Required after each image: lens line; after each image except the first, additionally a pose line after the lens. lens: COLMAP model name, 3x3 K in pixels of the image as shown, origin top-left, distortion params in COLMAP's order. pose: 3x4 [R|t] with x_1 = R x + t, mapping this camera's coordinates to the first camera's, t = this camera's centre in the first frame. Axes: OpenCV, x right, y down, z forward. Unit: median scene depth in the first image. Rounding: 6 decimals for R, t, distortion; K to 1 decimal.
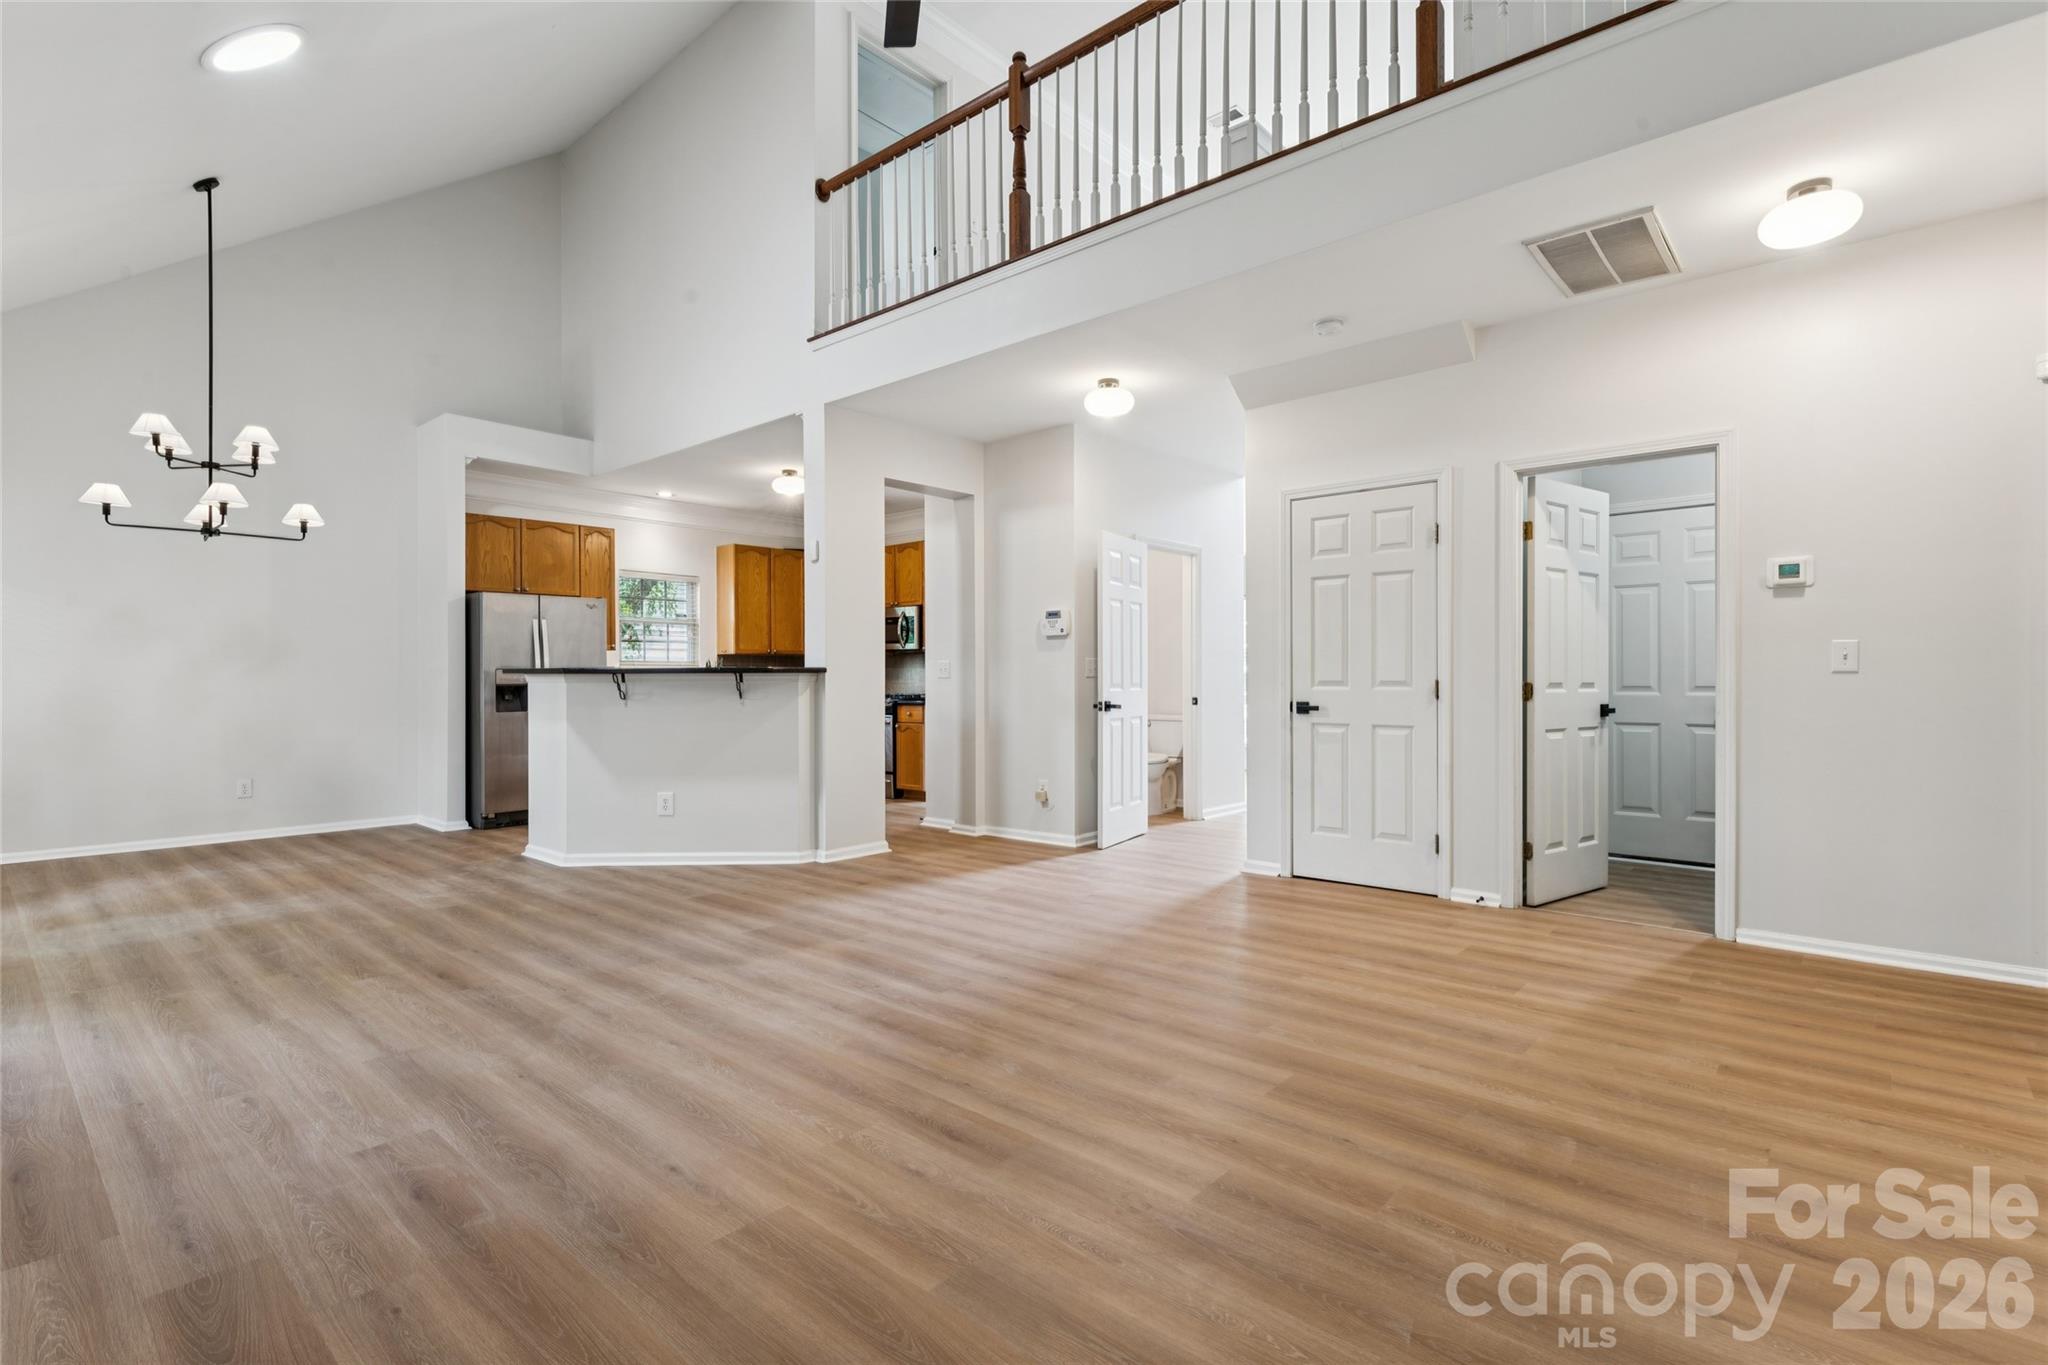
lens RADIAL K [[953.6, 0, 1053.9], [0, 953.6, 689.3], [0, 0, 1]] dist [-0.000948, -0.000467]
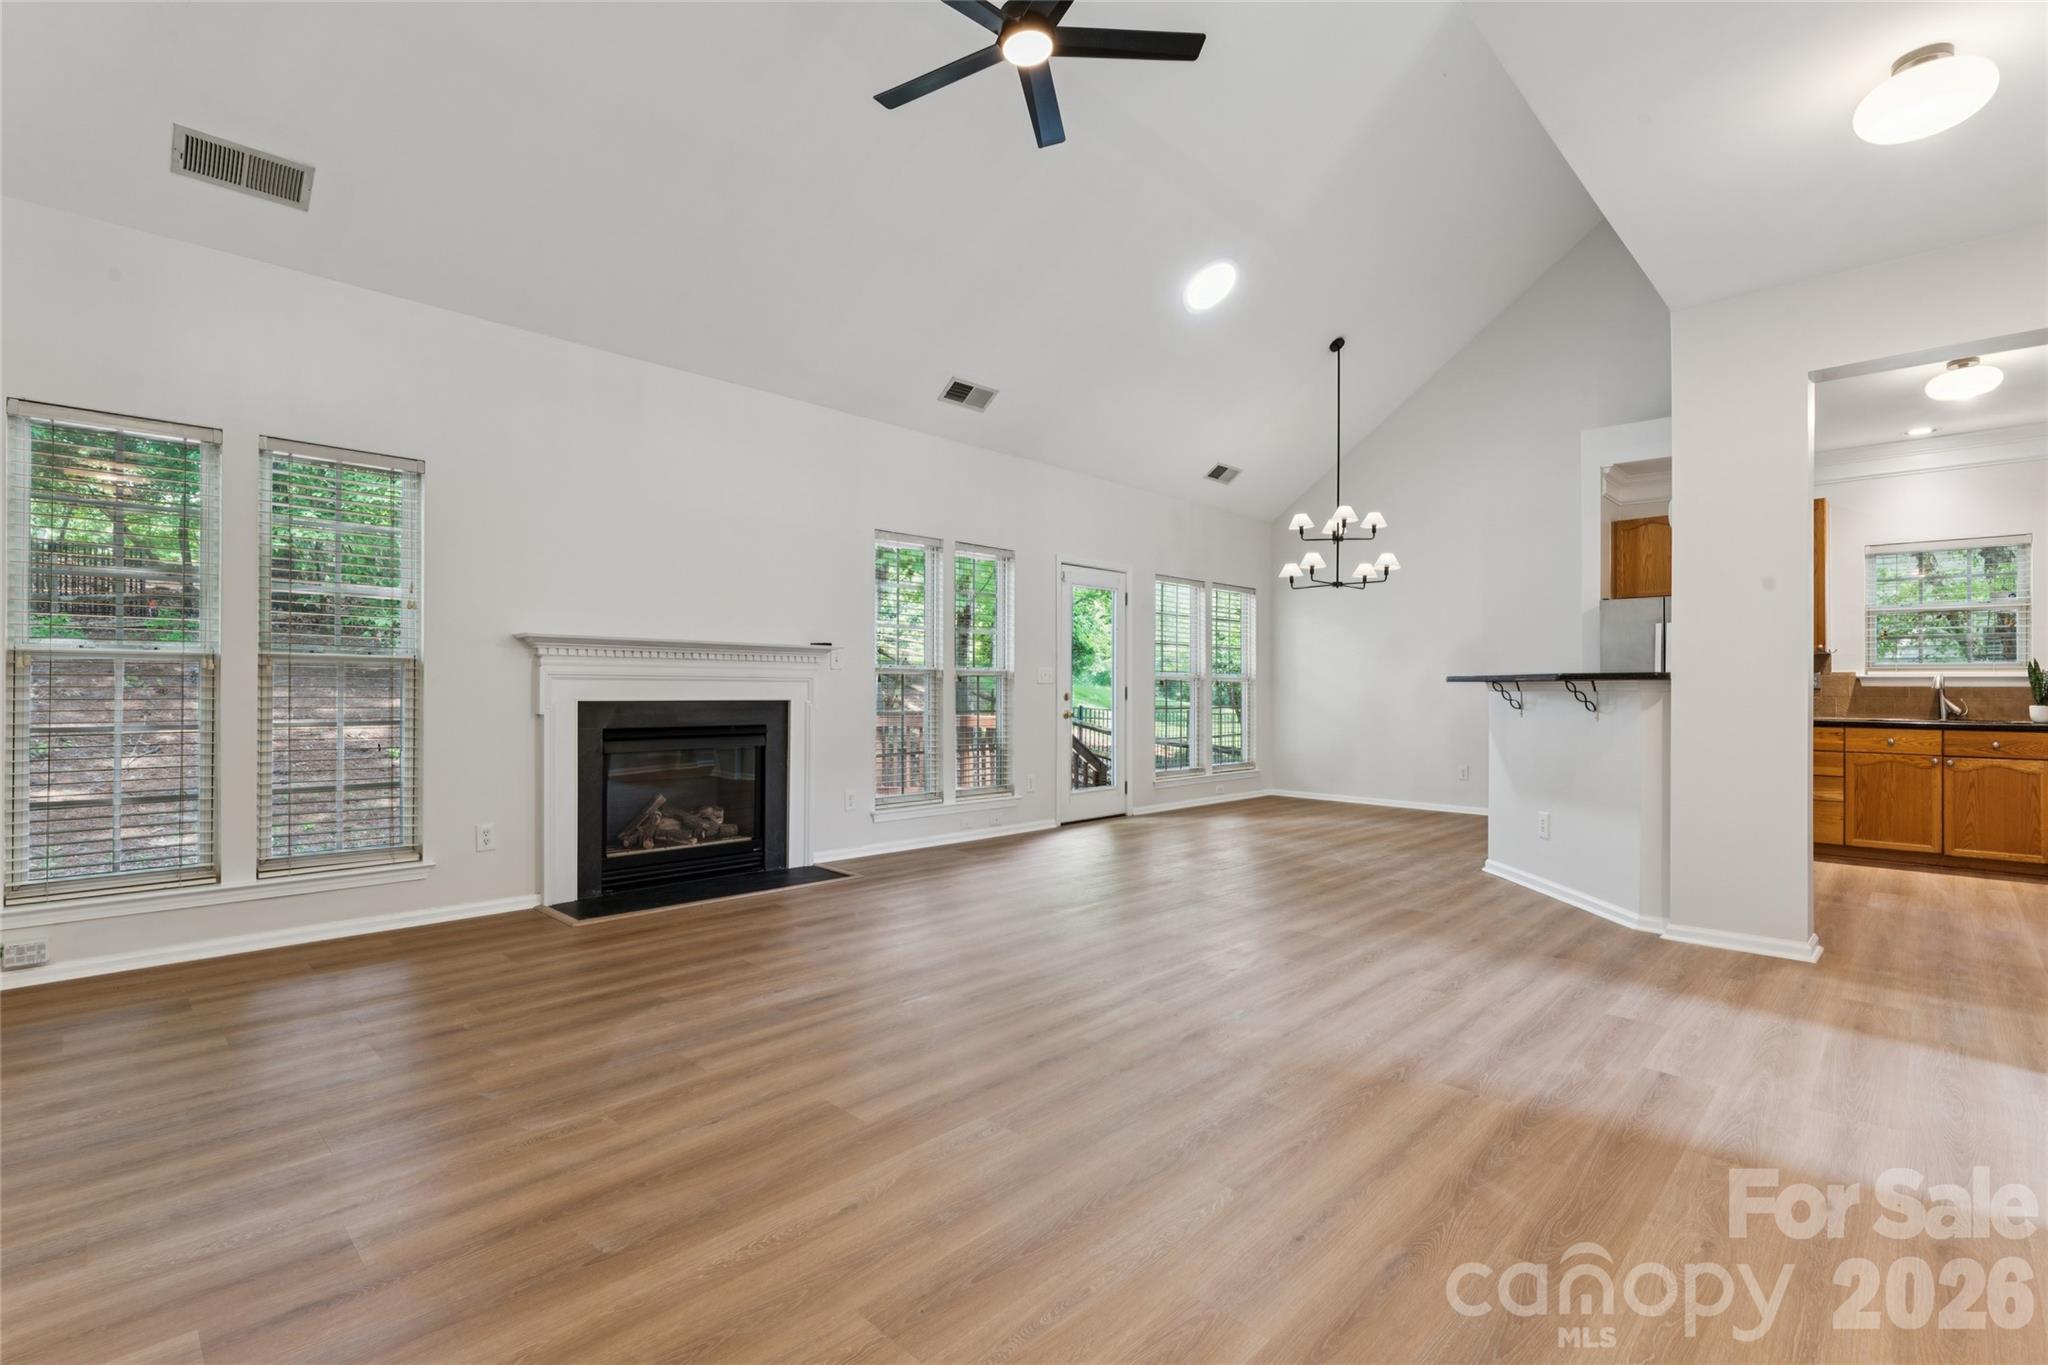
lens RADIAL K [[953.6, 0, 1013.8], [0, 953.6, 686.8], [0, 0, 1]] dist [-0.000948, -0.000467]
pose [[-0.071072, 0.001138, -0.997471, 0.637345], [-0.015264, 0.999881, 0.002228, -0.006542], [0.997354, 0.015384, -0.071046, 0.668985]]
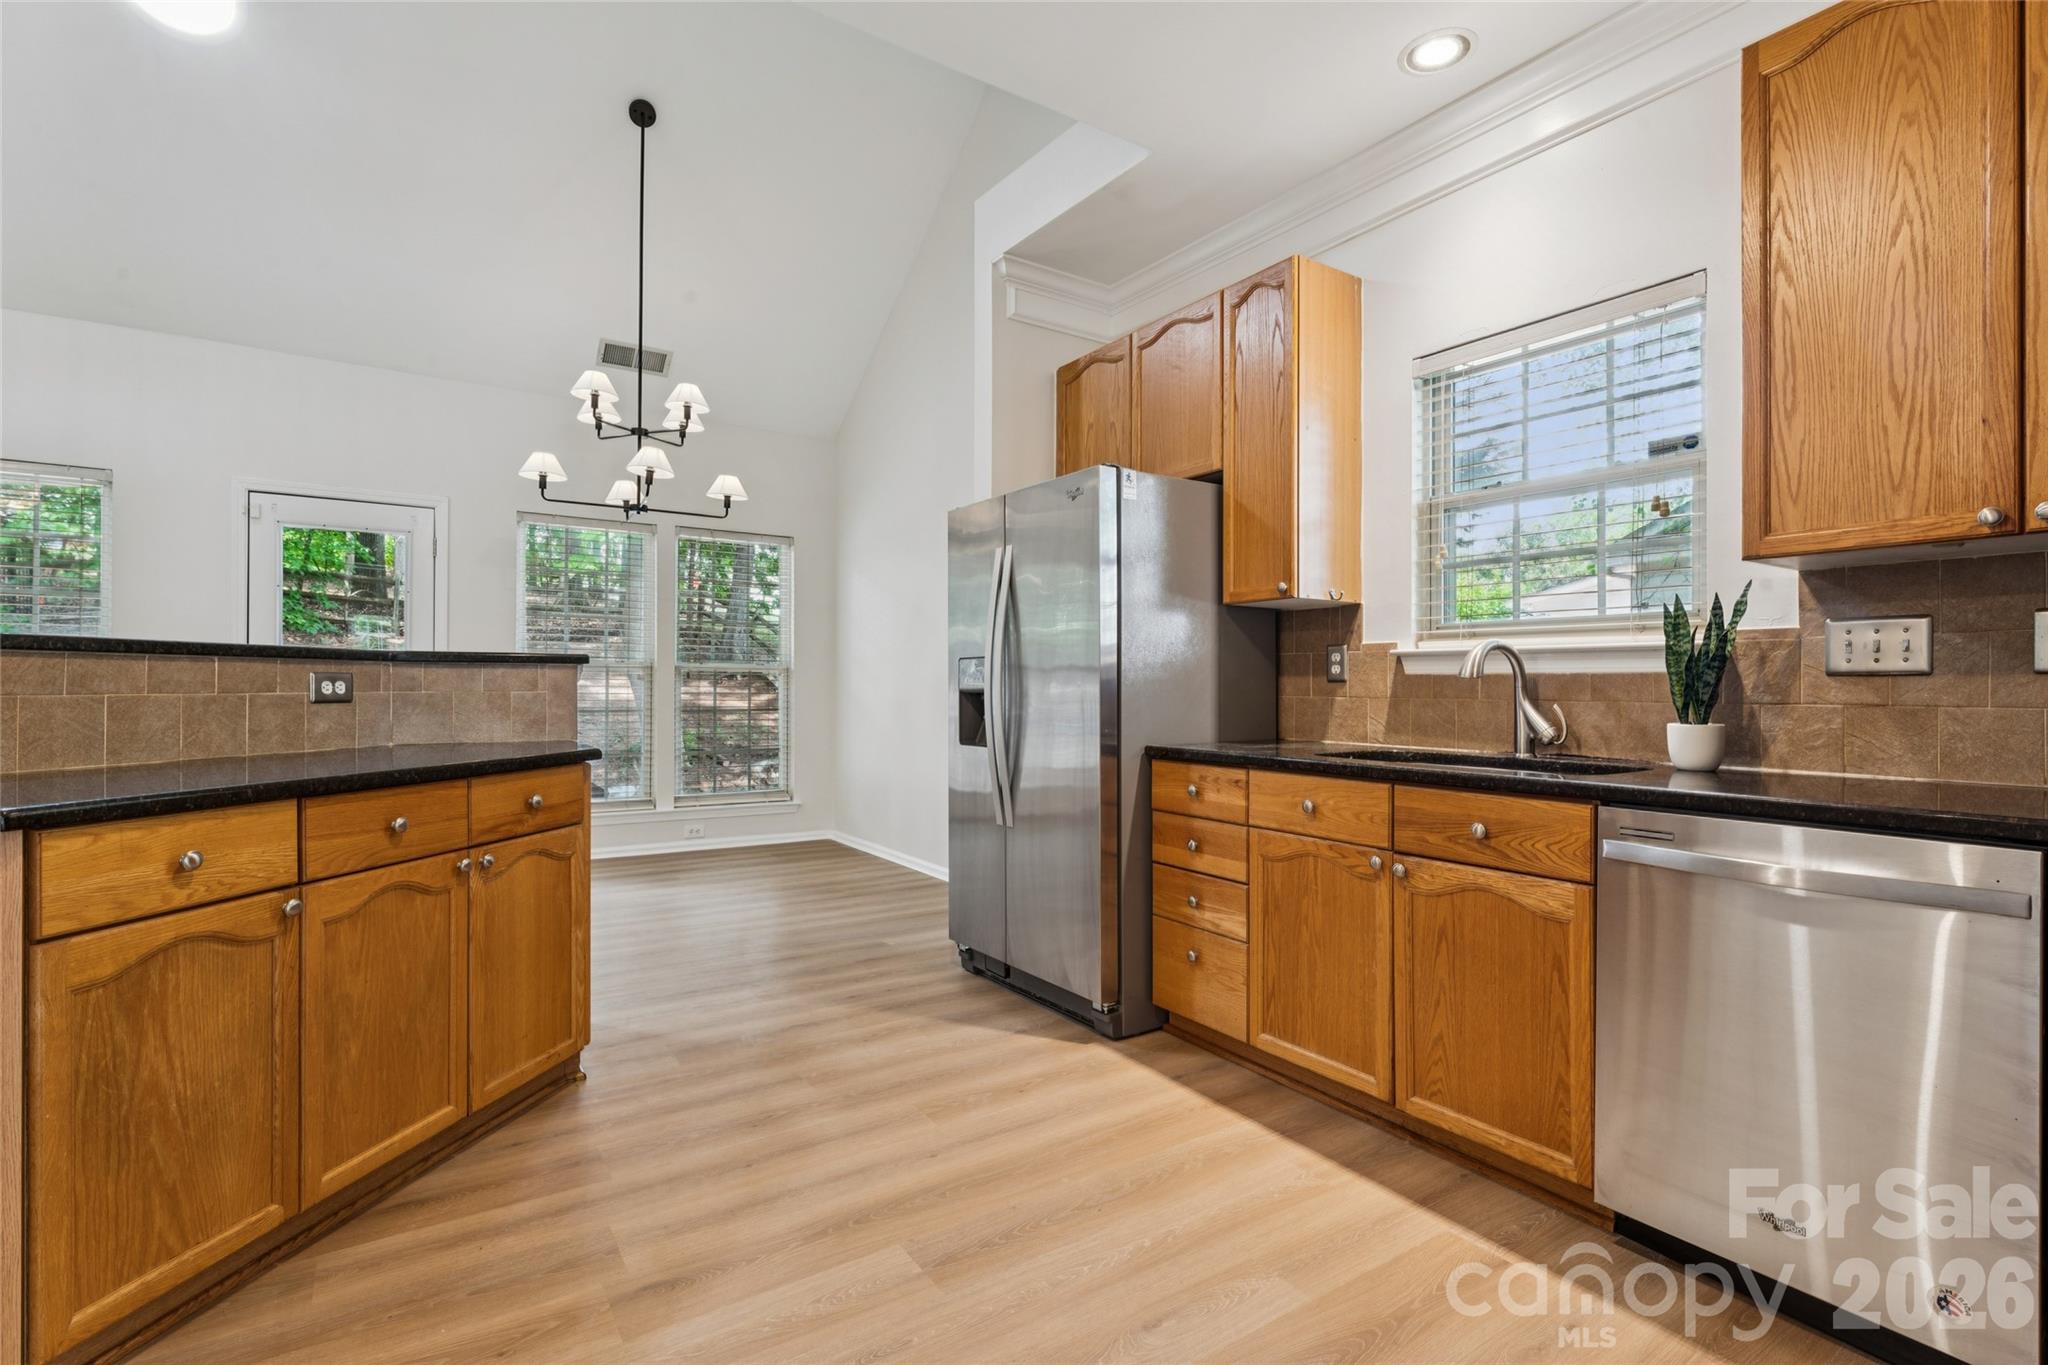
lens RADIAL K [[953.6, 0, 1029.2], [0, 953.6, 689.5], [0, 0, 1]] dist [-0.000948, -0.000467]
pose [[-0.270909, 0.004056, -0.962596, -0.162584], [-0.016836, 0.999818, 0.008951, -0.014645], [0.962458, 0.018631, -0.270791, 1.726678]]
